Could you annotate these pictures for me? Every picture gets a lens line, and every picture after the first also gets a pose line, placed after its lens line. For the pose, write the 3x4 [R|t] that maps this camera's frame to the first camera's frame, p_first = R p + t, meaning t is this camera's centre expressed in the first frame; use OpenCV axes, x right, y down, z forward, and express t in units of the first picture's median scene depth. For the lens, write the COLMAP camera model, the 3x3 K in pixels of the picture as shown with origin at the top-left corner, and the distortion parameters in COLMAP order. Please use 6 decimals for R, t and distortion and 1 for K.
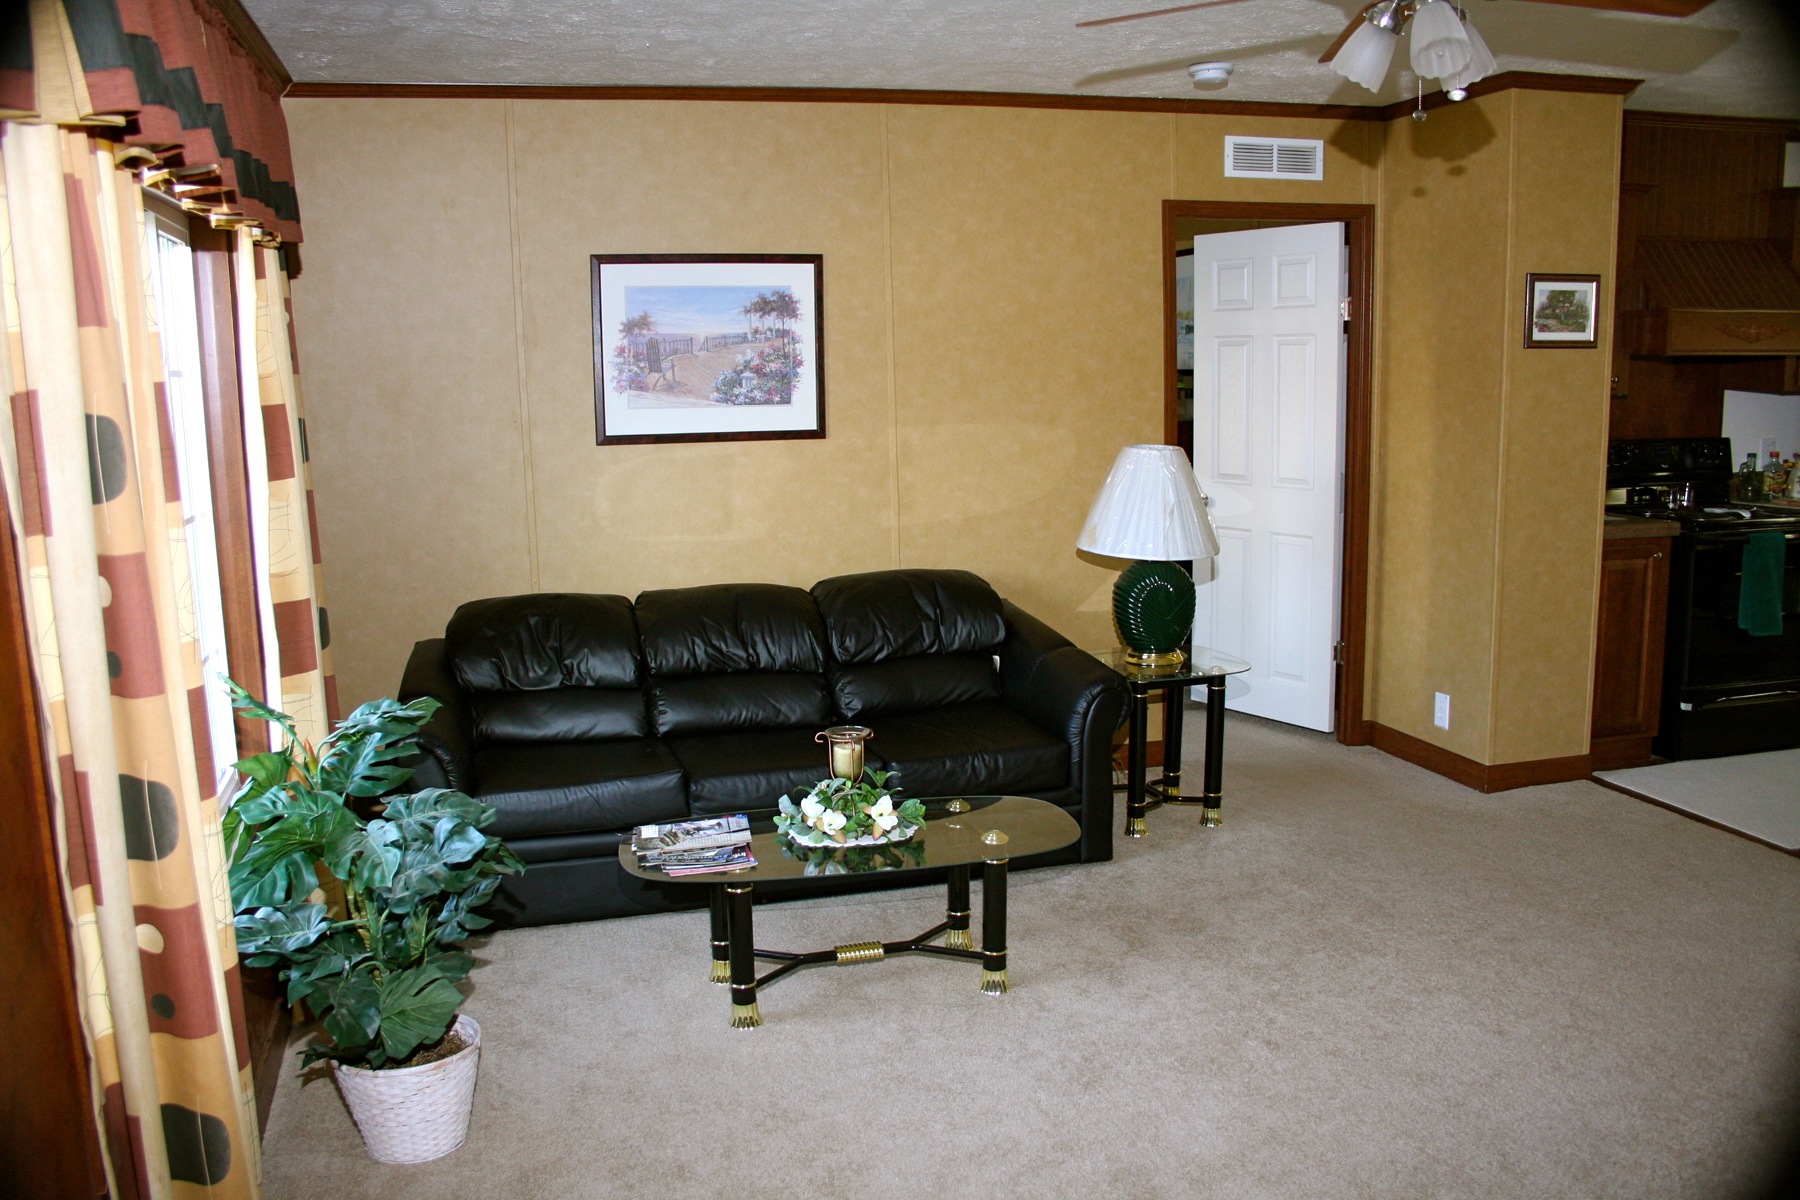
lens RADIAL K [[1488.8, 0, 883.3], [0, 1488.8, 609.9], [0, 0, 1]] dist [-0.157739, 0.127707]
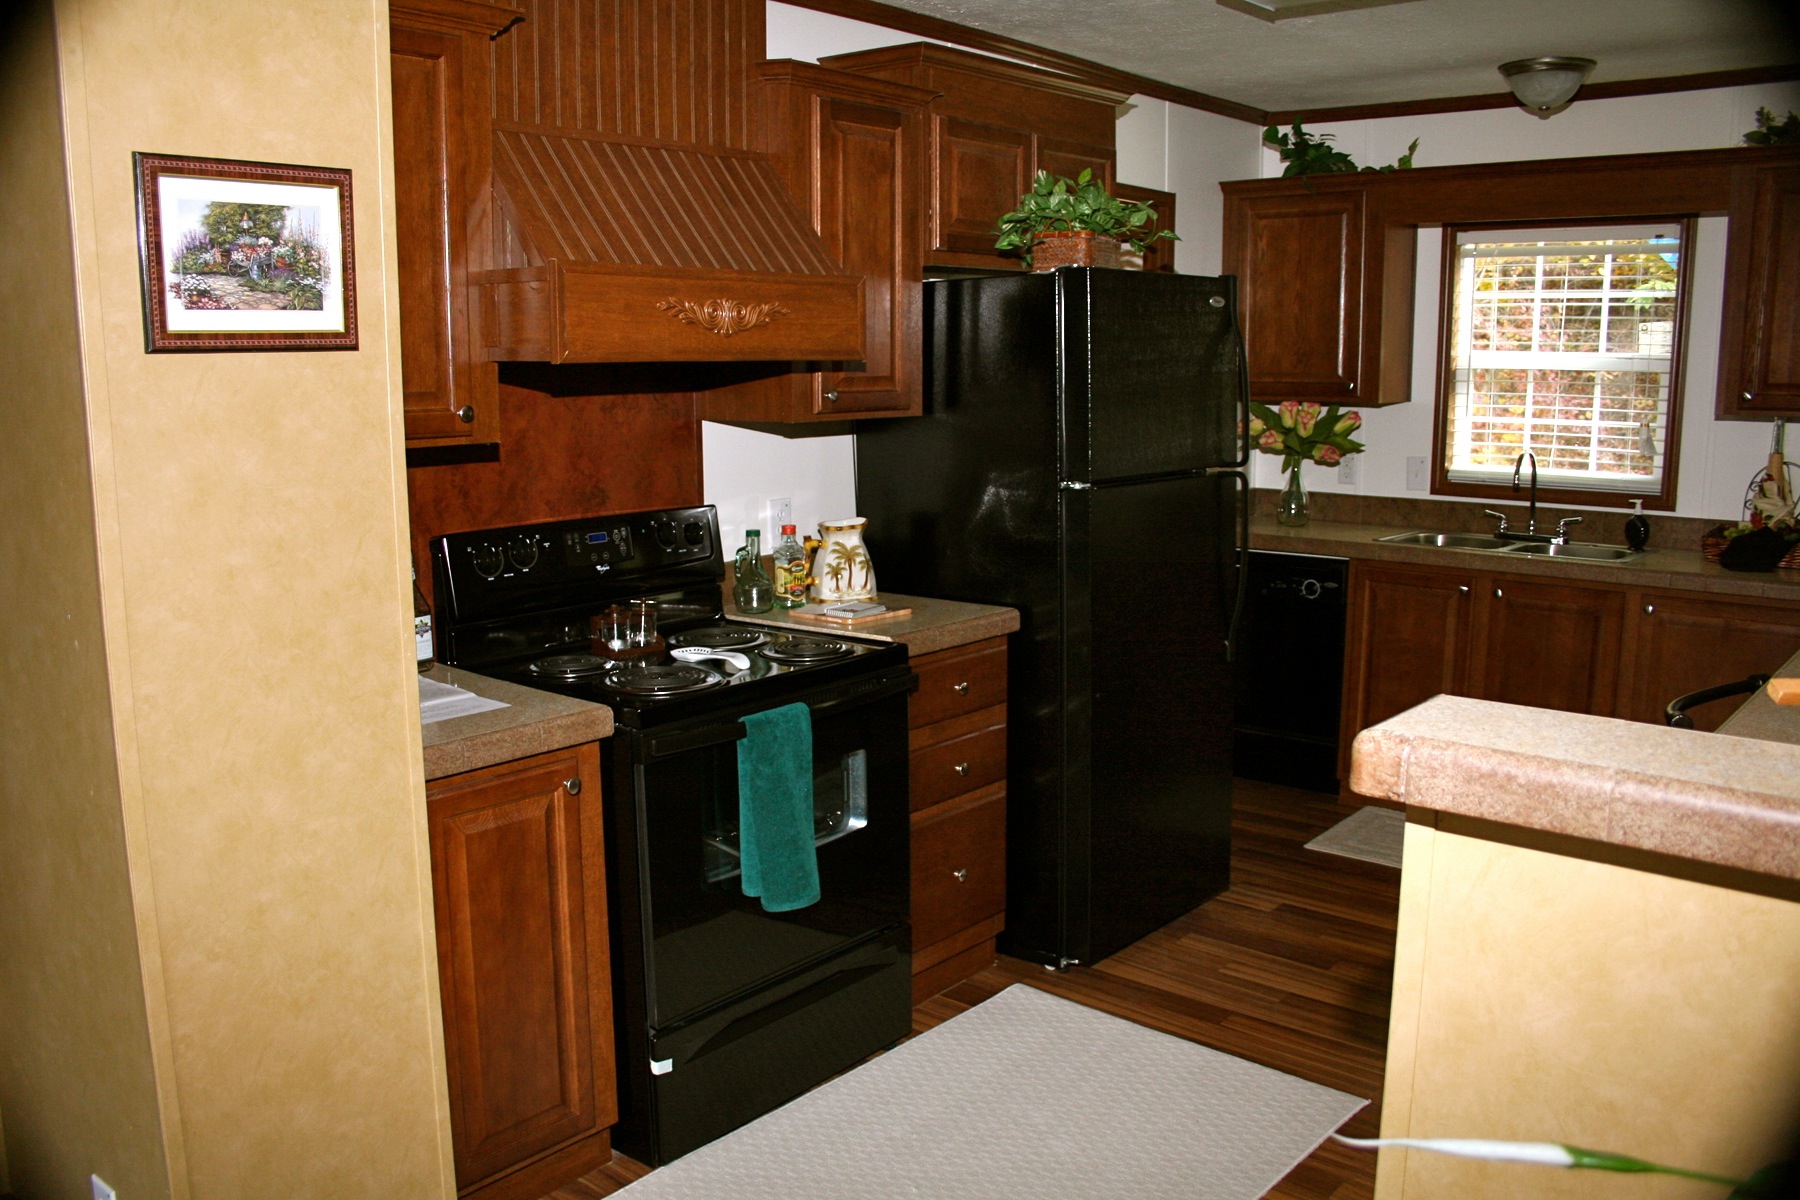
lens RADIAL K [[1488.8, 0, 883.3], [0, 1488.8, 609.9], [0, 0, 1]] dist [-0.157739, 0.127707]
pose [[0.827841, -0.079981, 0.555232, 0.388373], [0.080654, 0.996470, 0.023287, -0.106890], [-0.555134, 0.025503, 0.831370, 0.580323]]
